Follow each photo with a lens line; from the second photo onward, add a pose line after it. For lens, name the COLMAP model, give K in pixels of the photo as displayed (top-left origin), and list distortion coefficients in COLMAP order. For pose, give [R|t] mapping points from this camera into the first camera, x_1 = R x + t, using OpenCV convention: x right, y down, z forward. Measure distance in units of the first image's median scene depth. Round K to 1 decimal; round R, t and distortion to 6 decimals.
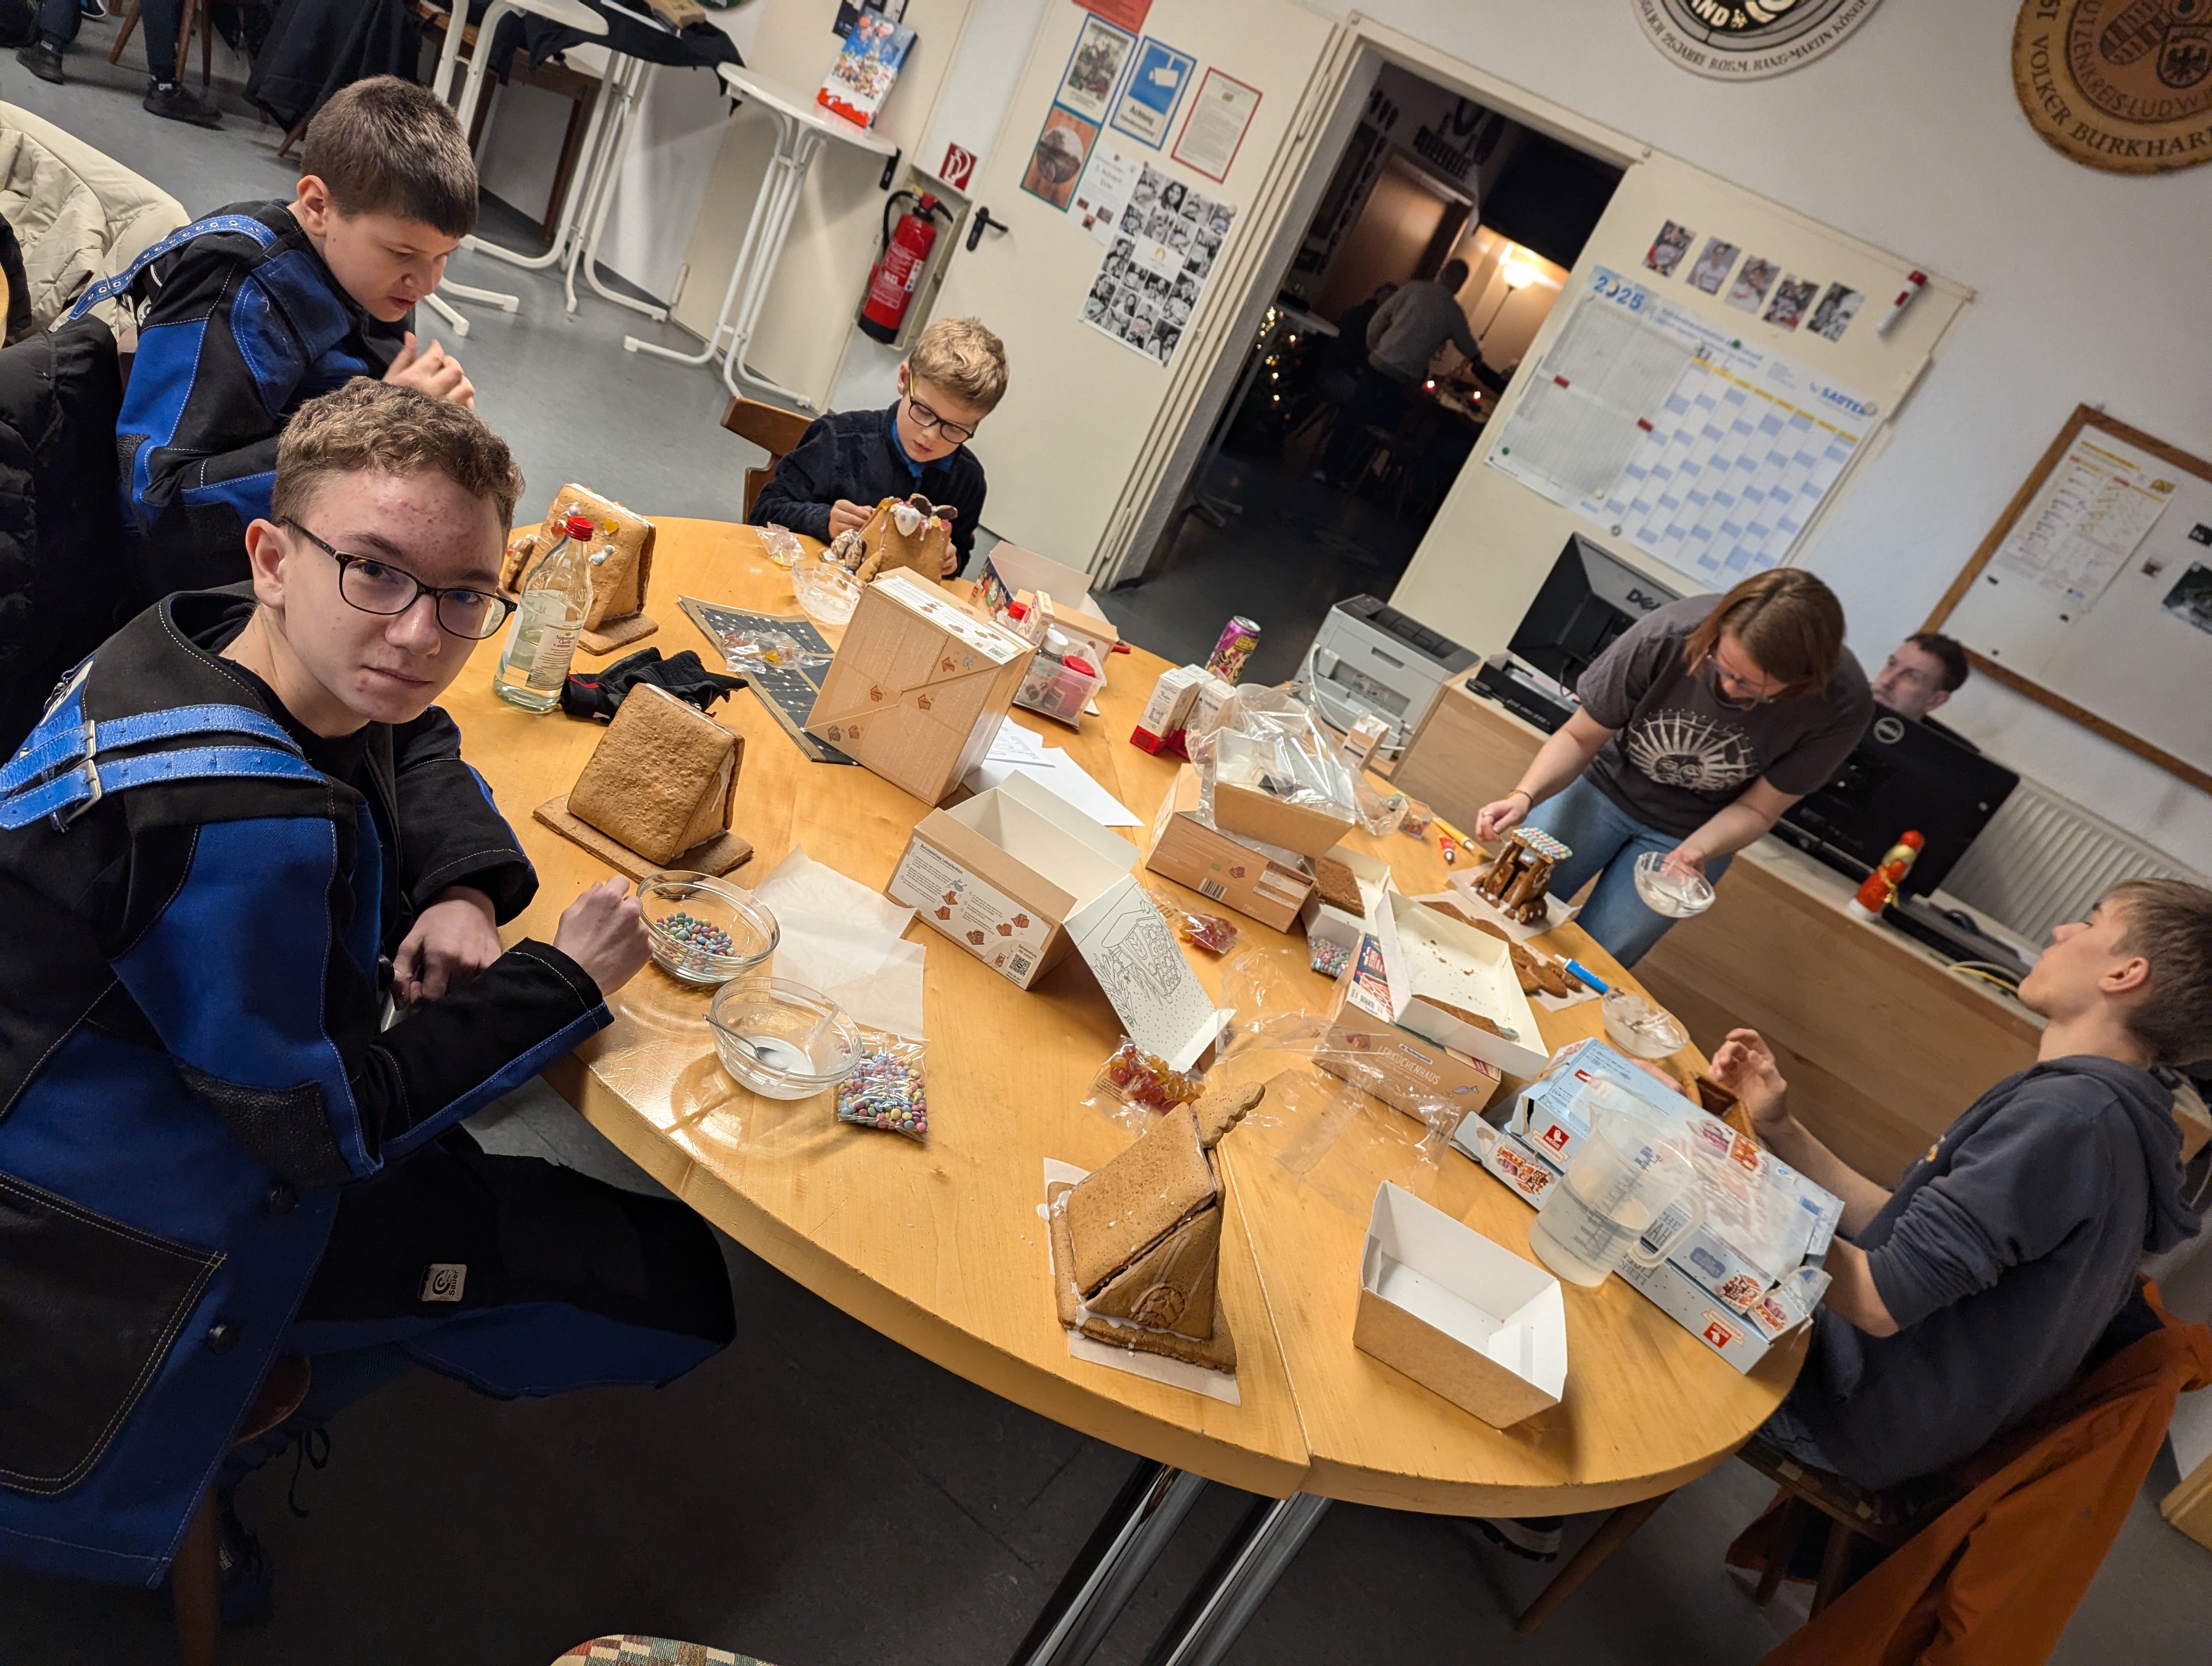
lens RADIAL K [[1596.4, 0, 1105.6], [0, 1596.4, 825.9], [0, 0, 1]] dist [0.065833, -0.051166]
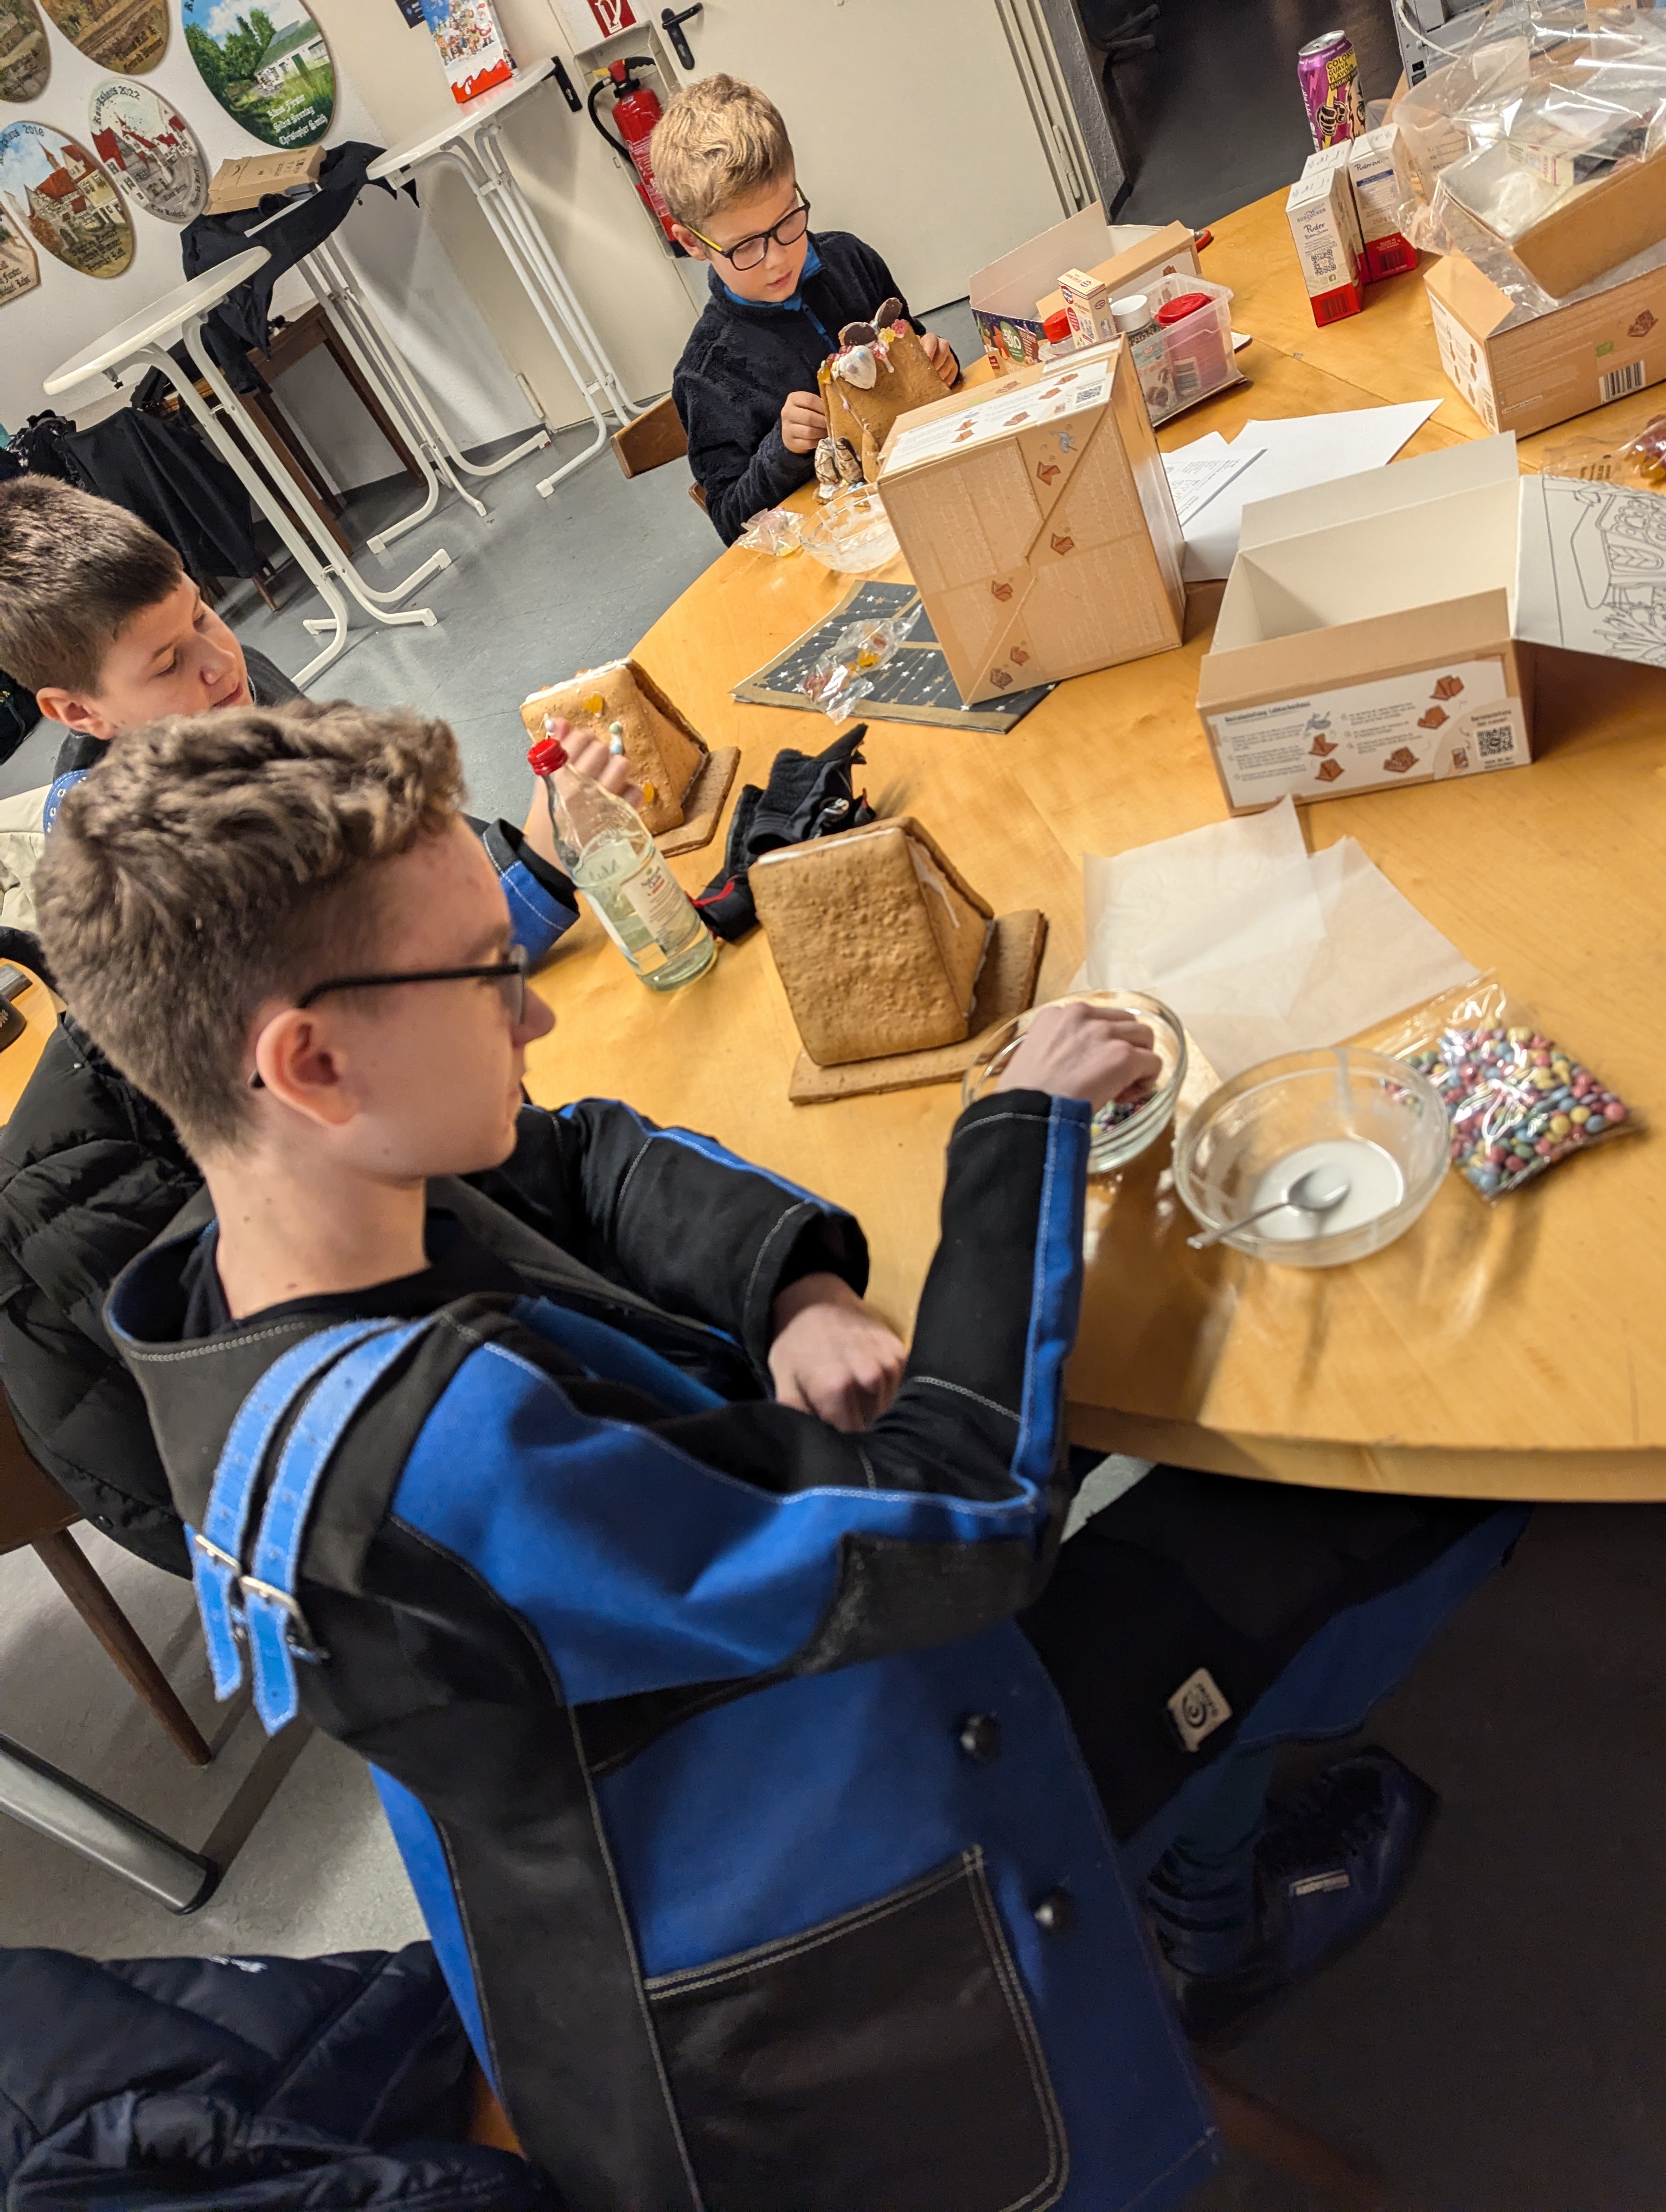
lens RADIAL K [[1596.4, 0, 843.5], [0, 1596.4, 1117.5], [0, 0, 1]] dist [0.065833, -0.051166]
pose [[0.646409, -0.626330, -0.435736, -0.025107], [0.723004, 0.685274, 0.087549, -0.031022], [0.243764, -0.371632, 0.895806, 0.242308]]
